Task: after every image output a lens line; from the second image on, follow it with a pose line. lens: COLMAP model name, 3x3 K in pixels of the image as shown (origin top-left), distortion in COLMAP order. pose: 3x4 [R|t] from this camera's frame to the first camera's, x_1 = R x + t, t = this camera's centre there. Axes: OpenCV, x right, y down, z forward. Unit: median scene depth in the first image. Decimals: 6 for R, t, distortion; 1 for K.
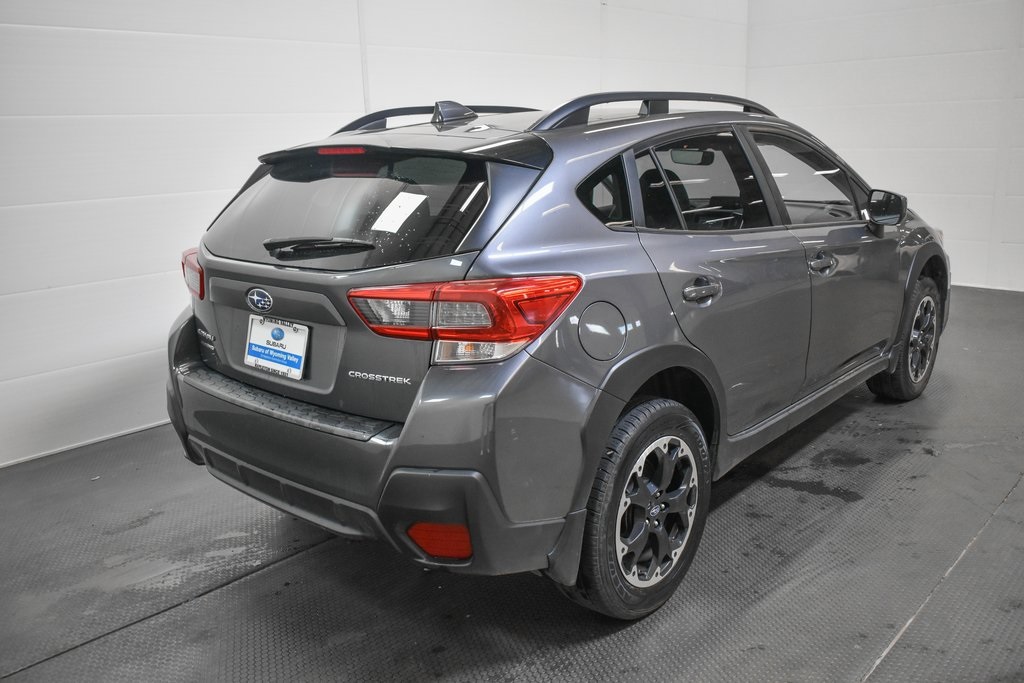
lens RADIAL K [[846.5, 0, 515.6], [0, 846.5, 338.6], [0, 0, 1]] dist [-0.016383, -0.006034]
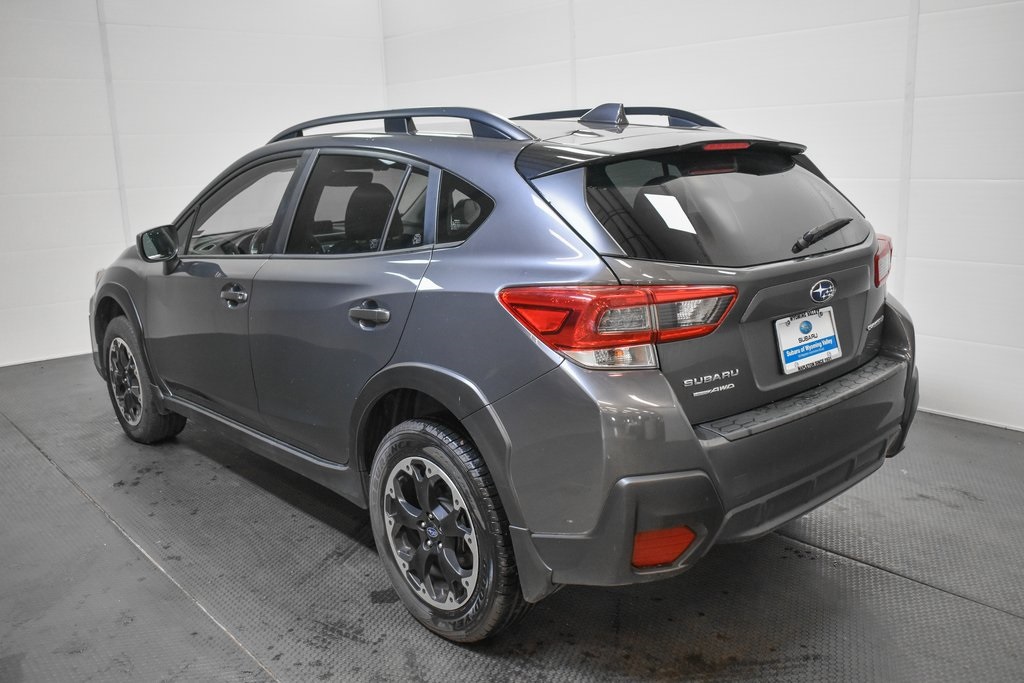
lens RADIAL K [[846.5, 0, 515.8], [0, 846.5, 339.3], [0, 0, 1]] dist [-0.016383, -0.006034]
pose [[0.127419, -0.186863, 0.974088, -1.271646], [0.261756, 0.953611, 0.148695, -0.223943], [-0.956686, 0.236027, 0.170421, 1.150443]]
